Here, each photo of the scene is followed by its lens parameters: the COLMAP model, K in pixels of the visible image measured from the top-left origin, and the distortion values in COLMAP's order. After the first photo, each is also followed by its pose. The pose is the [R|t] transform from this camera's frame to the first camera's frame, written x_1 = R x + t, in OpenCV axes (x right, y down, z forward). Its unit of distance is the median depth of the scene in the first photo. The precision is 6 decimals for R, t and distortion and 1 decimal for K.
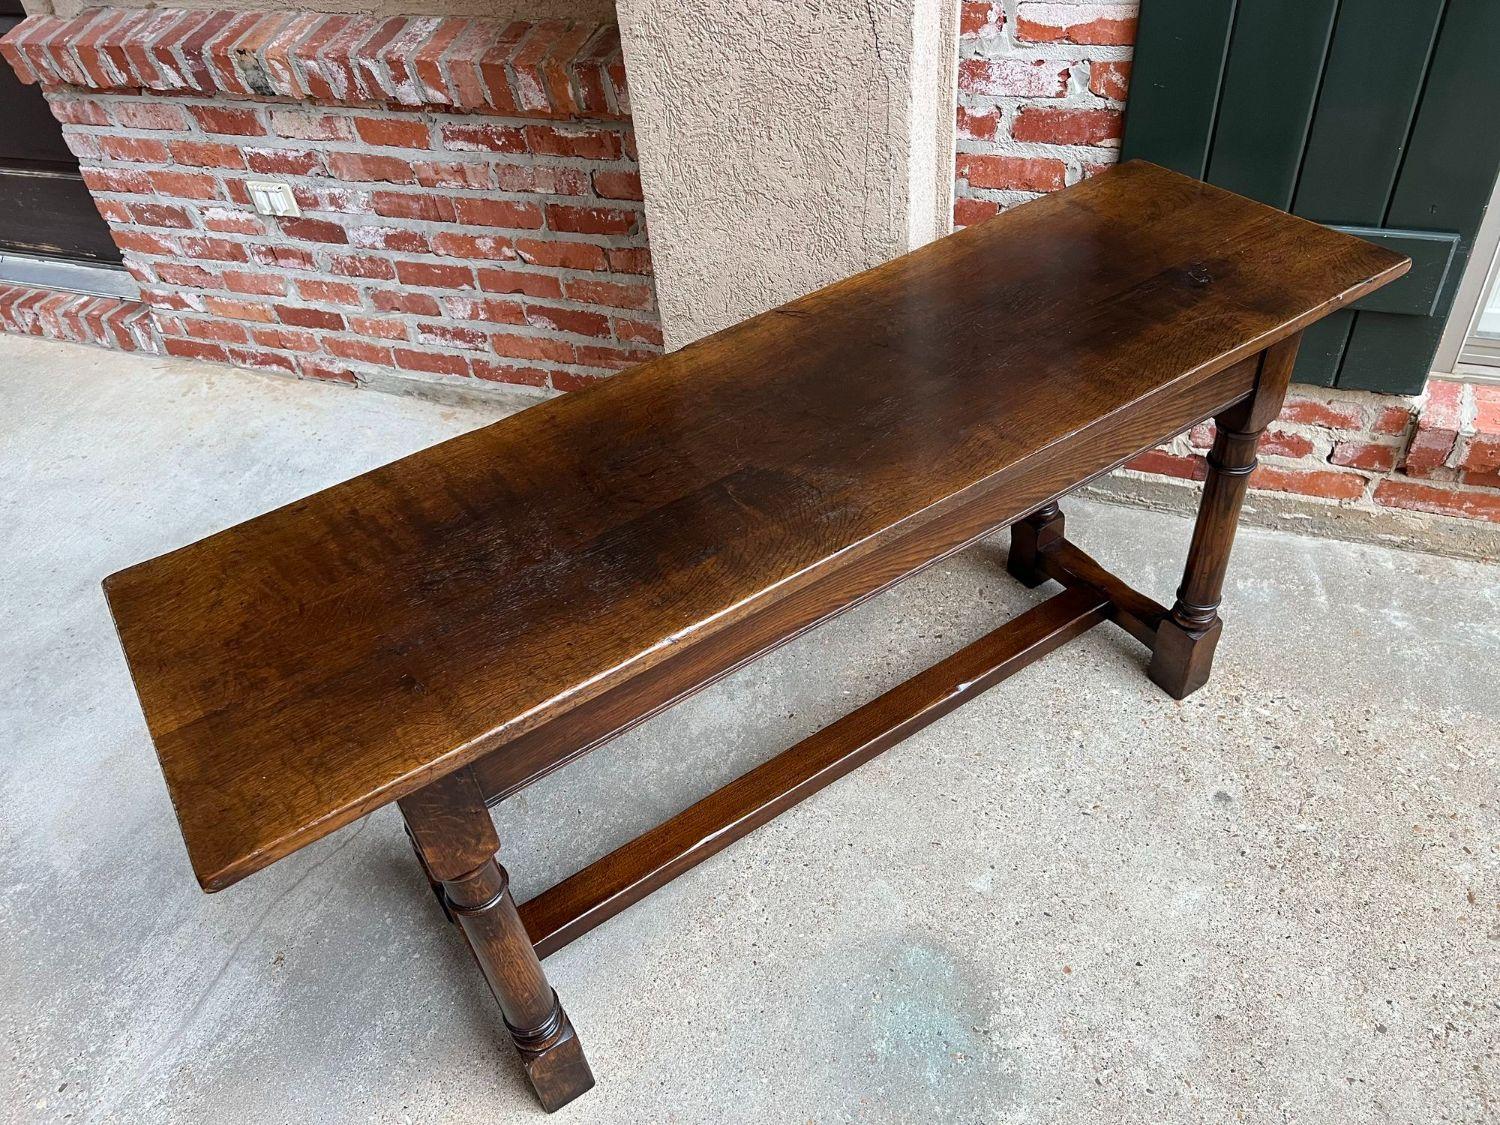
lens RADIAL K [[1127.5, 0, 740.6], [0, 1127.5, 566.8], [0, 0, 1]] dist [0.020797, -0.012870]
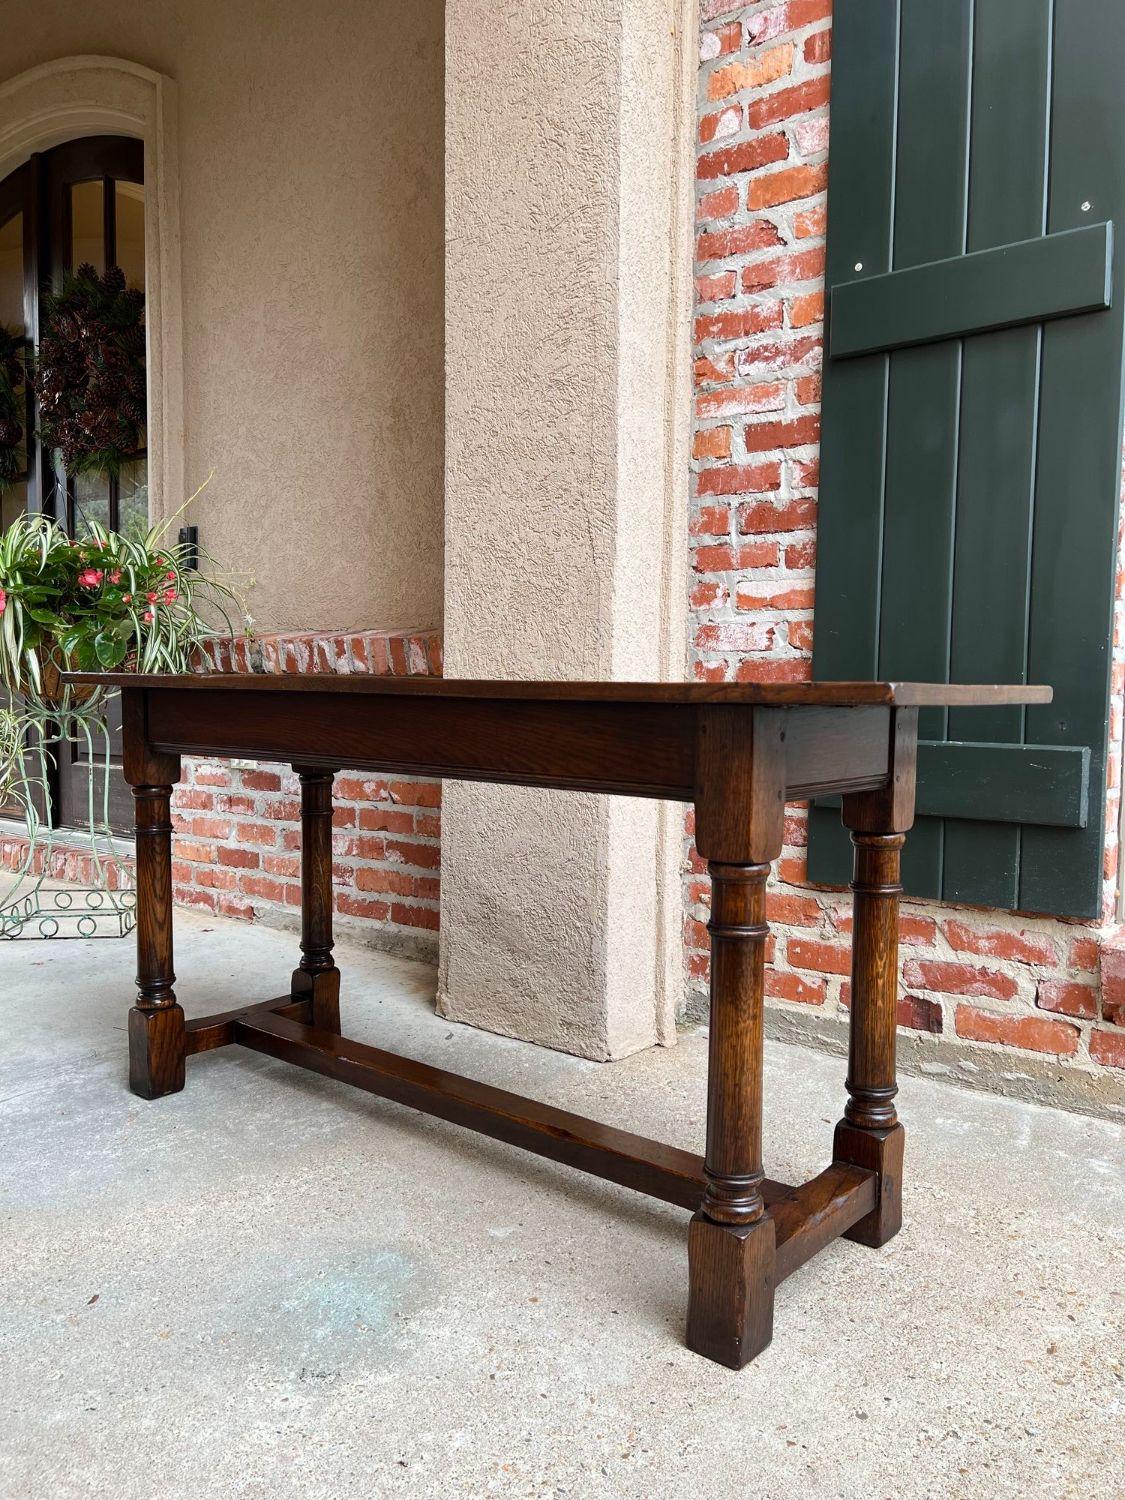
lens RADIAL K [[1123.2, 0, 573.5], [0, 1123.2, 766.3], [0, 0, 1]] dist [0.042684, -0.046817]
pose [[0.953418, 0.120863, -0.276382, 0.351308], [-0.262627, 0.783316, -0.563421, 0.357850], [0.148398, 0.609761, 0.778569, 0.063701]]
